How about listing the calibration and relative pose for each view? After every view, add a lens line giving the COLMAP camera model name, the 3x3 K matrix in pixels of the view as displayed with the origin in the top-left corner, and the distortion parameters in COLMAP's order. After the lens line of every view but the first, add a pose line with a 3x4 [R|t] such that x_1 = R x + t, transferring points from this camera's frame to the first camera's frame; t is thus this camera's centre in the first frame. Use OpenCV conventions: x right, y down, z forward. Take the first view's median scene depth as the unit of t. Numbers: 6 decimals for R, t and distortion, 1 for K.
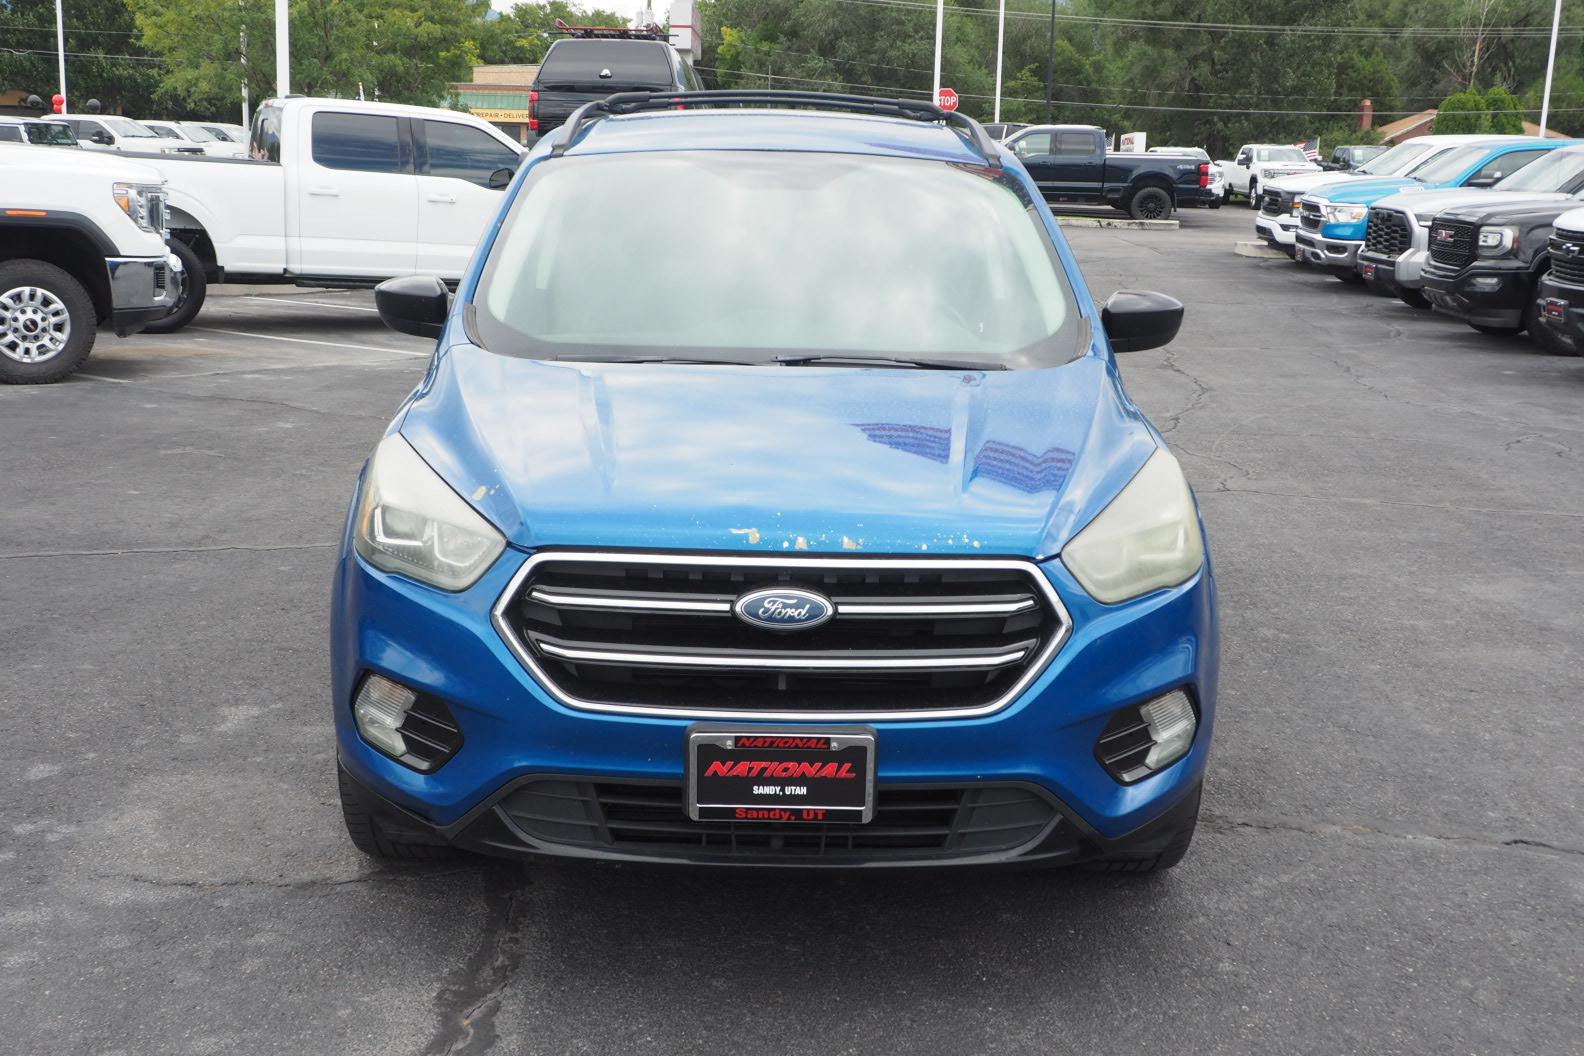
lens RADIAL K [[1724.7, 0, 764.9], [0, 1724.7, 549.7], [0, 0, 1]] dist [-0.000791, -0.014736]
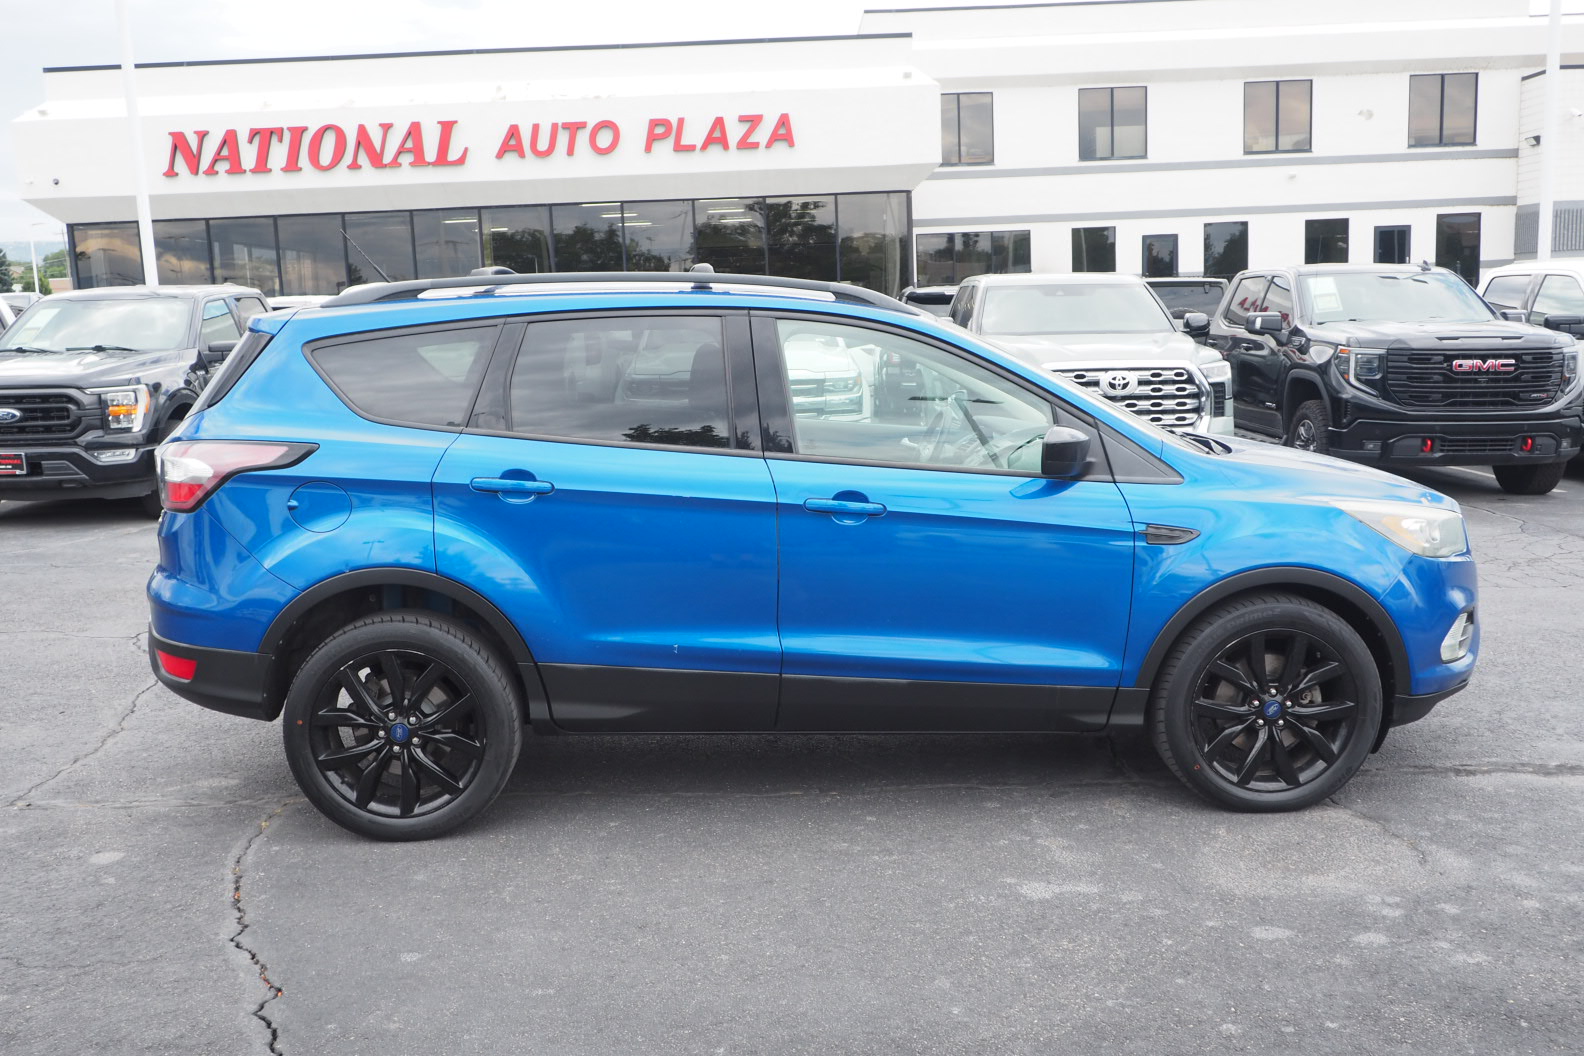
lens RADIAL K [[1454.1, 0, 792.0], [0, 1454.1, 528.0], [0, 0, 1]] dist [-0.003717, 0.000693]
pose [[-0.038404, -0.171309, 0.984469, -0.135847], [0.237946, 0.955289, 0.175514, -0.035714], [-0.970519, 0.240991, 0.004075, 0.135715]]
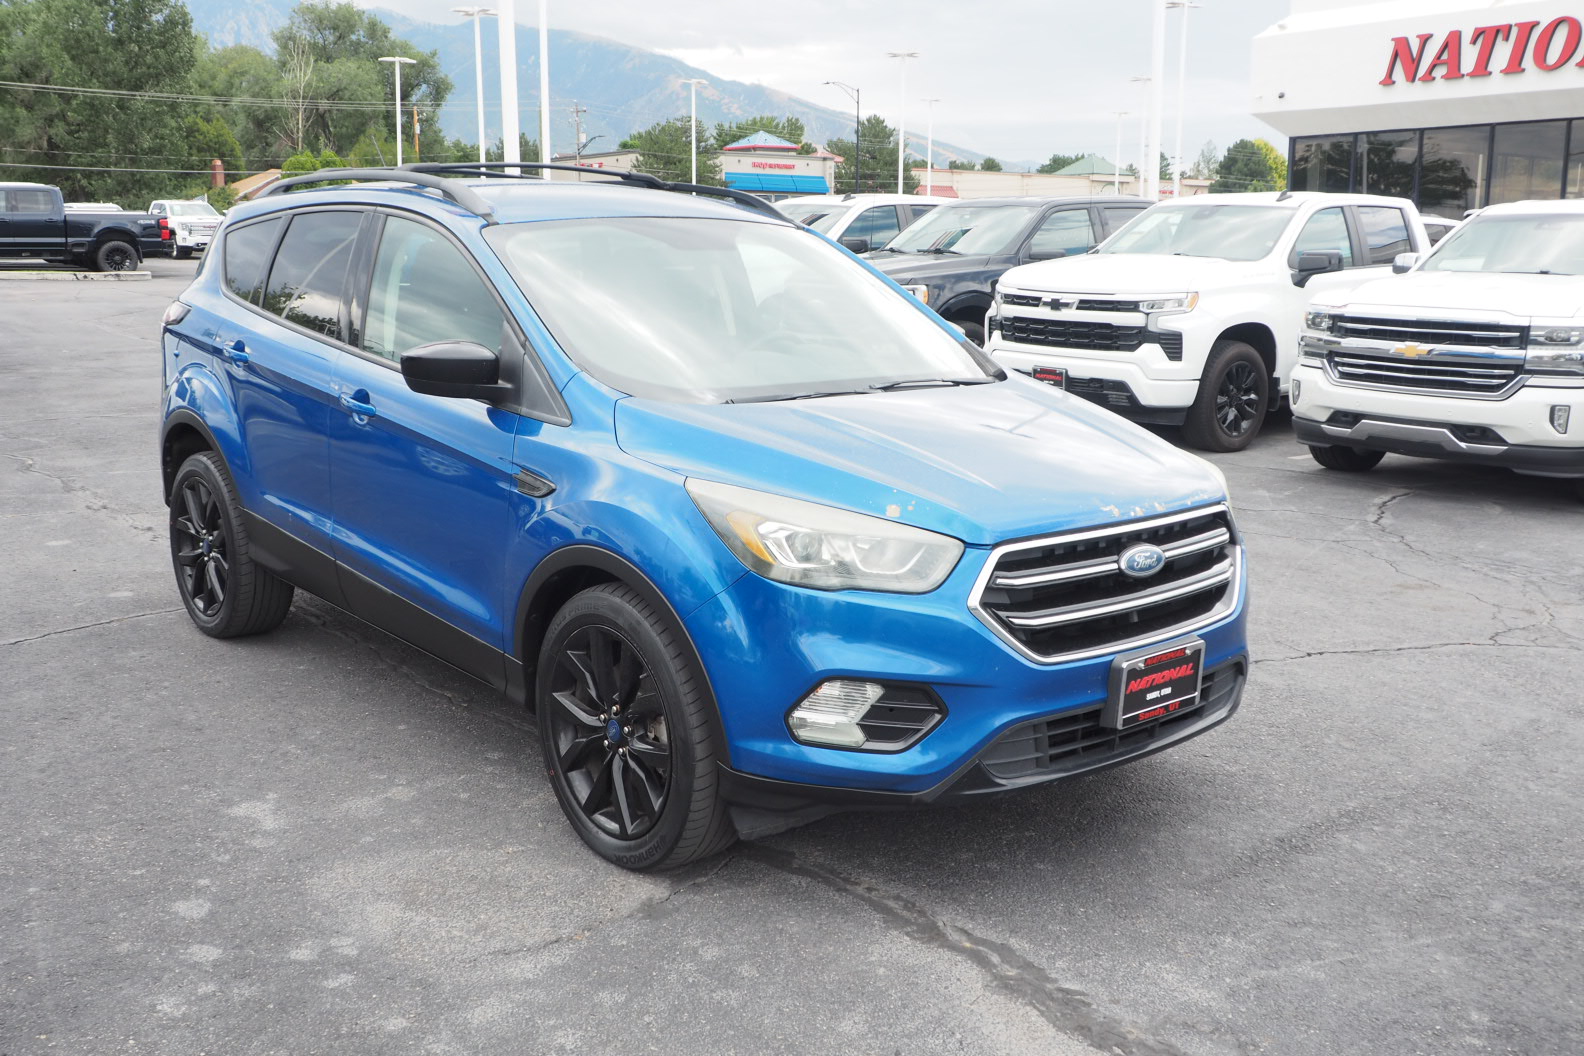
lens RADIAL K [[1519.1, 0, 802.3], [0, 1519.1, 556.3], [0, 0, 1]] dist [-0.017700, 0.000428]
pose [[0.761359, -0.147315, 0.631372, -0.072584], [0.146766, 0.987725, 0.053479, -0.005533], [-0.631500, 0.051947, 0.773634, 0.019220]]
